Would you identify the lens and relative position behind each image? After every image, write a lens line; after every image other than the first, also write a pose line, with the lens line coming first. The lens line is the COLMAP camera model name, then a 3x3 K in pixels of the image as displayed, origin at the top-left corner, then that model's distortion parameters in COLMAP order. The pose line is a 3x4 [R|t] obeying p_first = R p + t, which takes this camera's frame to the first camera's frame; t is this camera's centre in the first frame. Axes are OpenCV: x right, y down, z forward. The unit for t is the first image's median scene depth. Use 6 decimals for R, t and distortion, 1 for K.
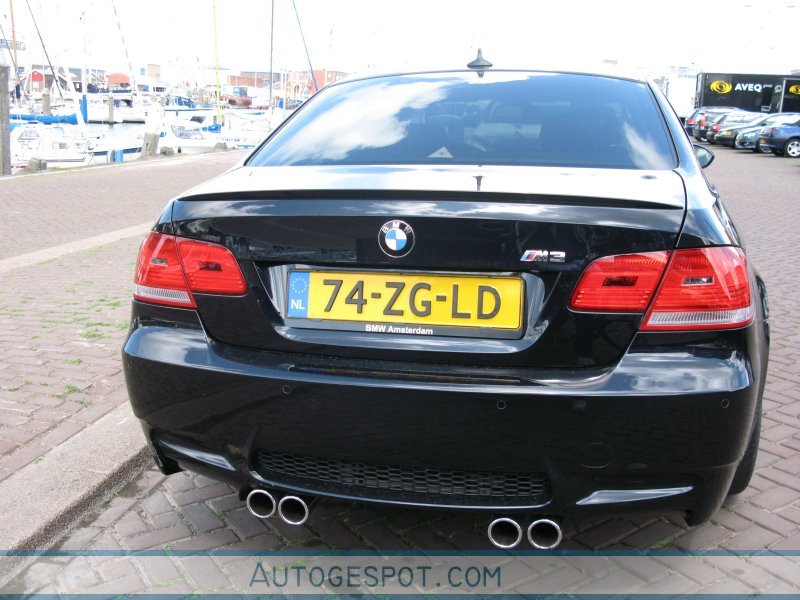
lens RADIAL K [[886.4, 0, 400.0], [0, 886.4, 300.0], [0, 0, 1]] dist [-0.142527, 0.014155]
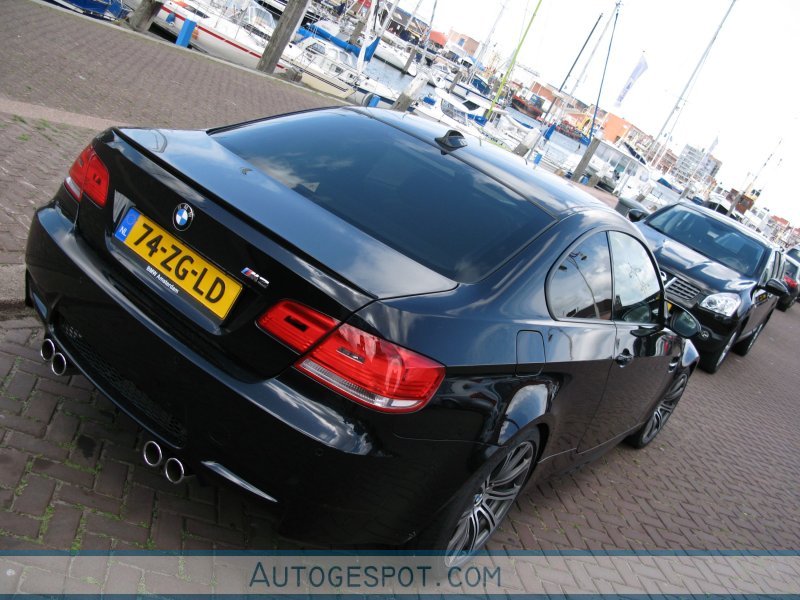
lens RADIAL K [[886.4, 0, 400.0], [0, 886.4, 300.0], [0, 0, 1]] dist [-0.142527, 0.014155]
pose [[0.850381, 0.474872, -0.226602, 0.611164], [-0.477808, 0.877292, 0.045374, -0.168847], [0.220343, 0.069688, 0.972930, -0.206095]]
